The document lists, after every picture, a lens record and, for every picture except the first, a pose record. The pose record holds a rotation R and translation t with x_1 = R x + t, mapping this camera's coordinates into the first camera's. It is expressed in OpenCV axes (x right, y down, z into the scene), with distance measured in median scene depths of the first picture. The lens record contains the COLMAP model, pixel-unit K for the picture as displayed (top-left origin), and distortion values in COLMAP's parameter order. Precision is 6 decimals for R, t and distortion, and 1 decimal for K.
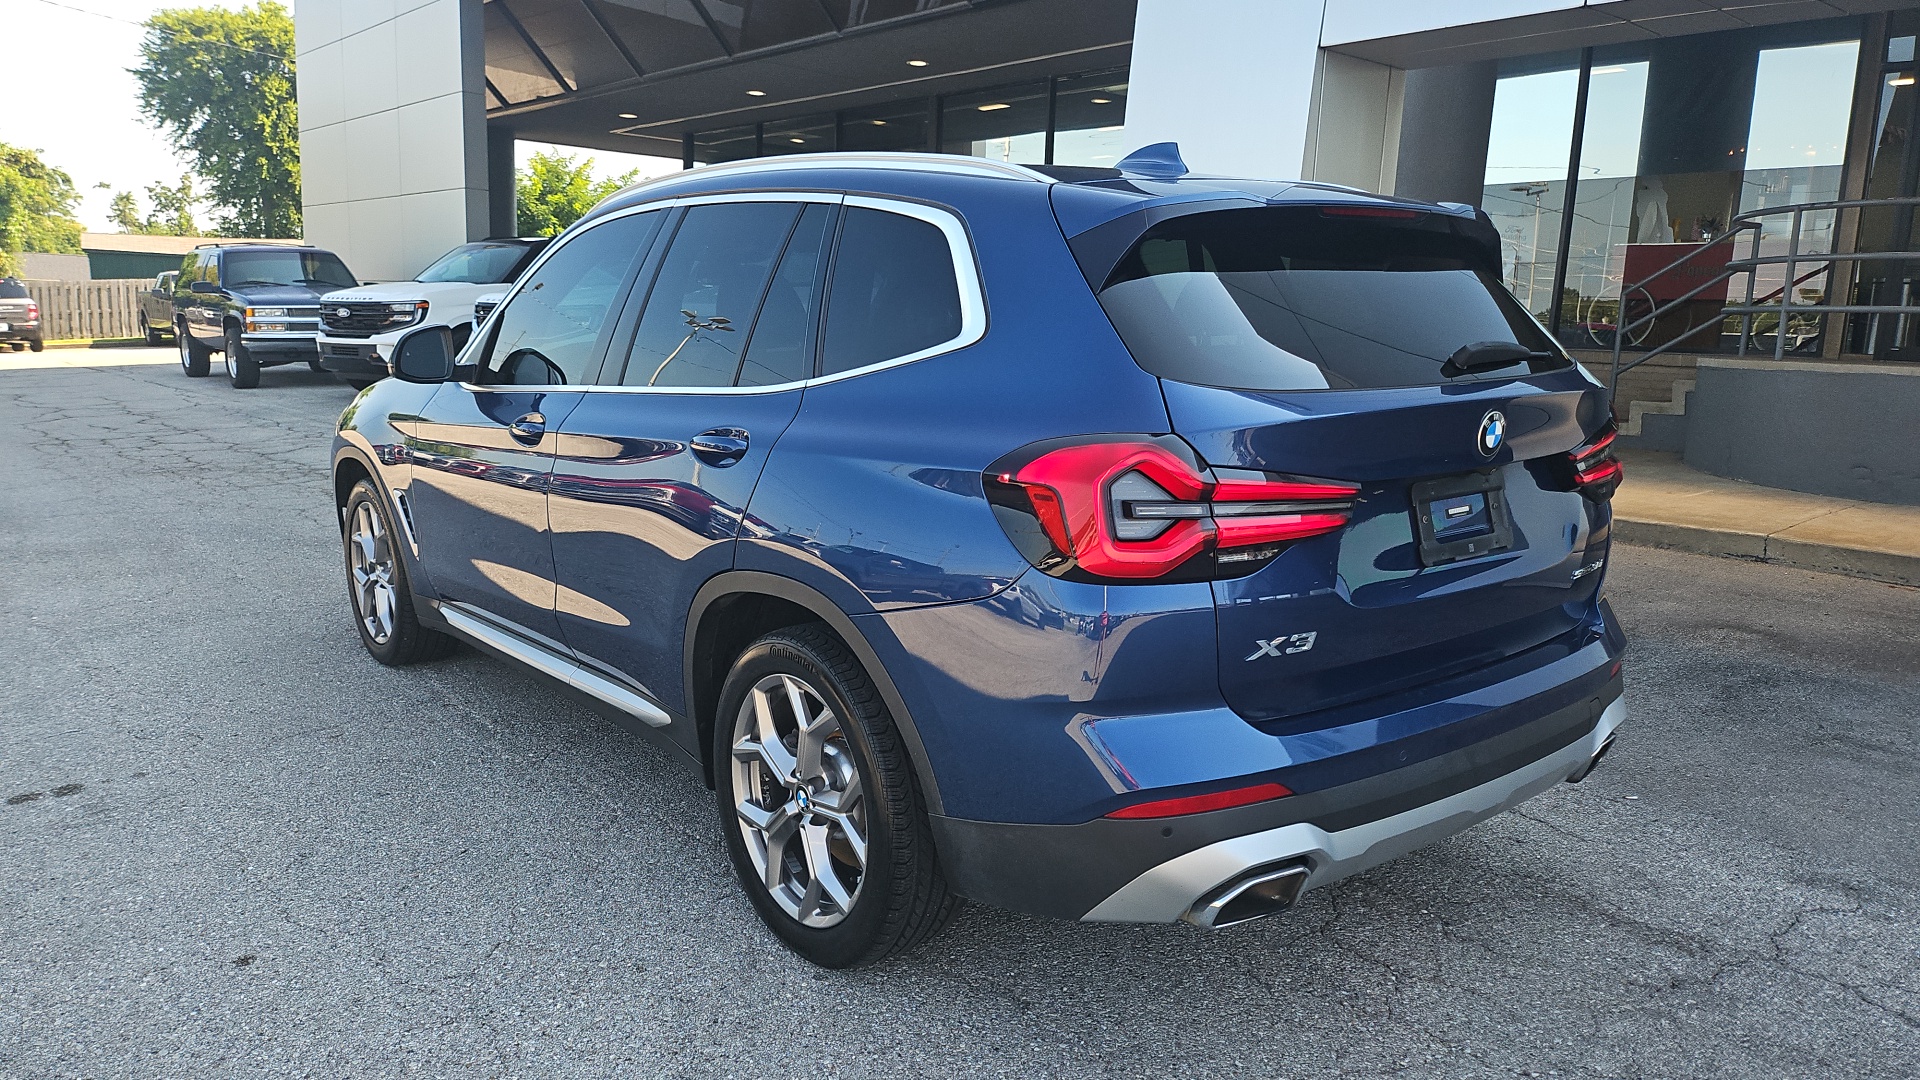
lens RADIAL K [[1353.6, 0, 953.7], [0, 1353.6, 552.8], [0, 0, 1]] dist [0.051564, -0.062883]
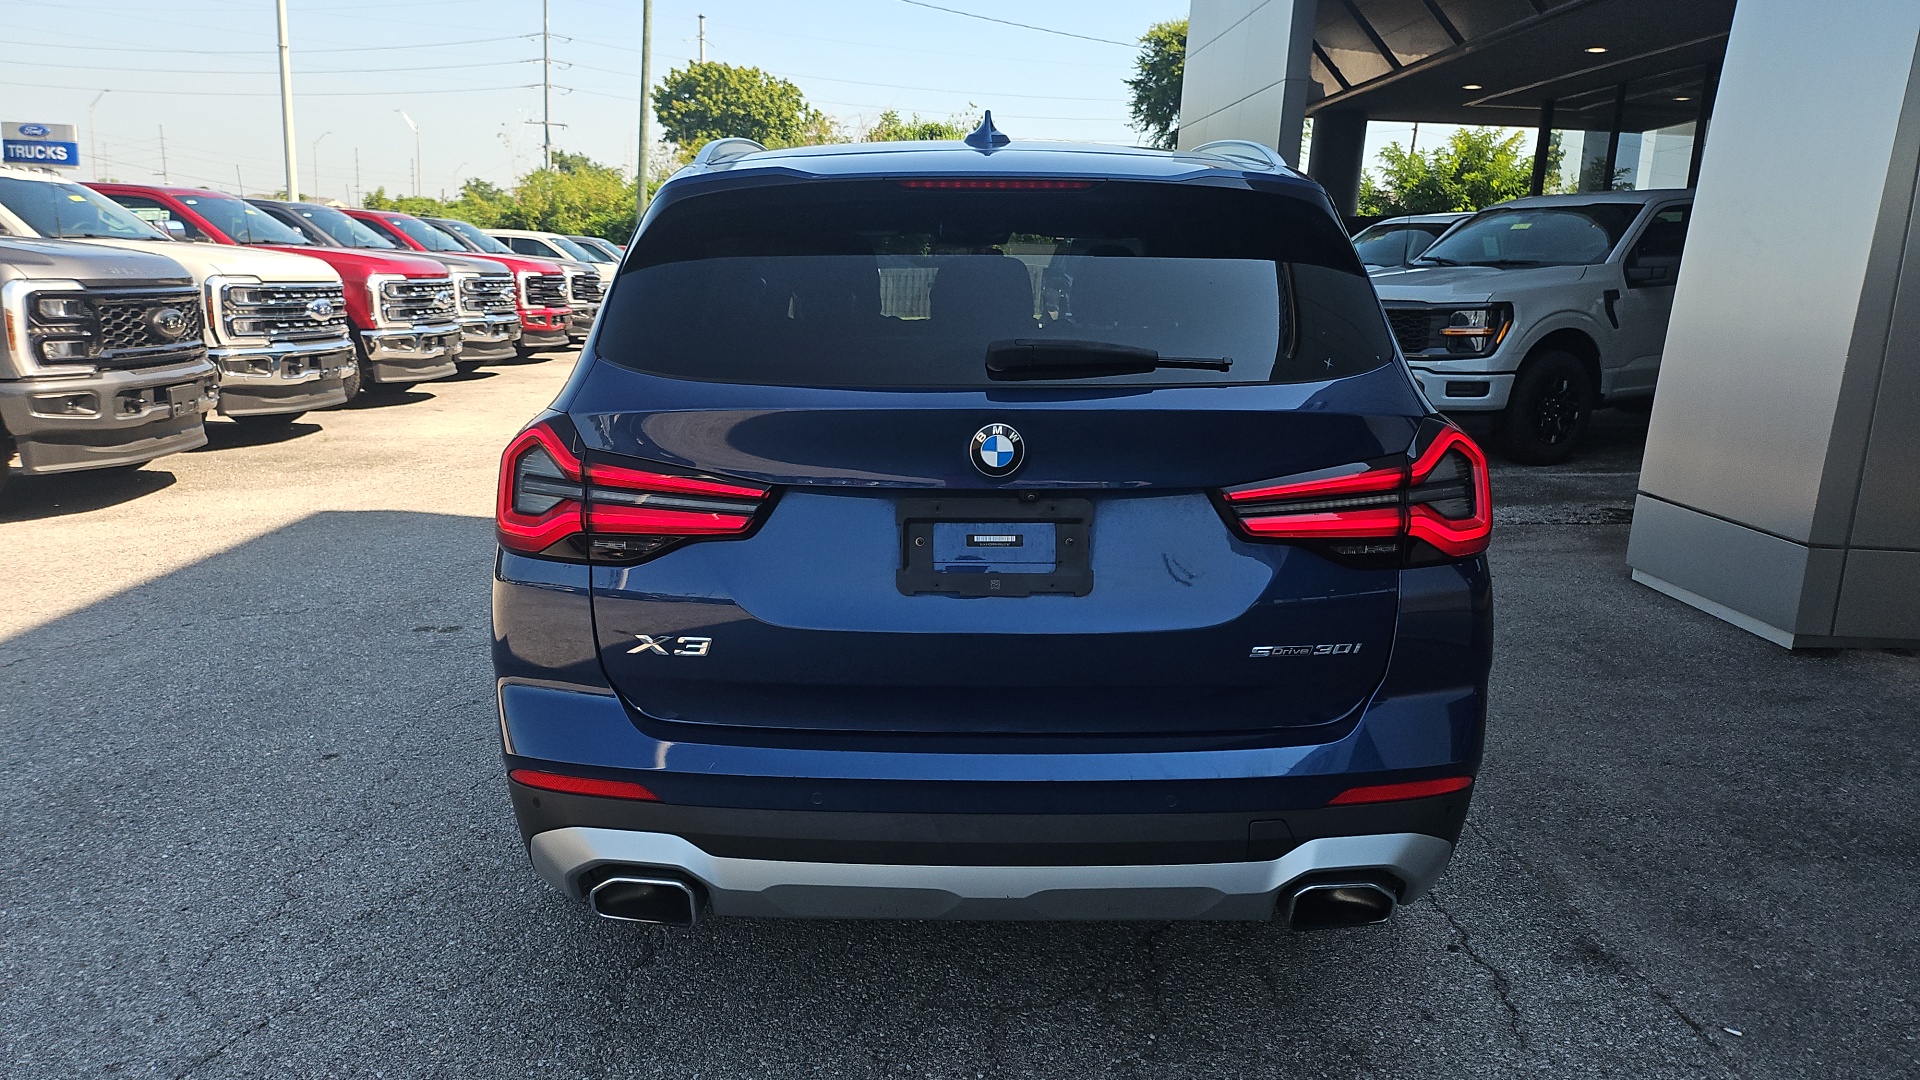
lens RADIAL K [[1353.6, 0, 945.2], [0, 1353.6, 542.0], [0, 0, 1]] dist [0.051564, -0.062883]
pose [[0.772525, 0.127601, -0.622031, 0.966170], [-0.124216, 0.991043, 0.049030, -0.074009], [0.622716, 0.039389, 0.781456, 0.364319]]
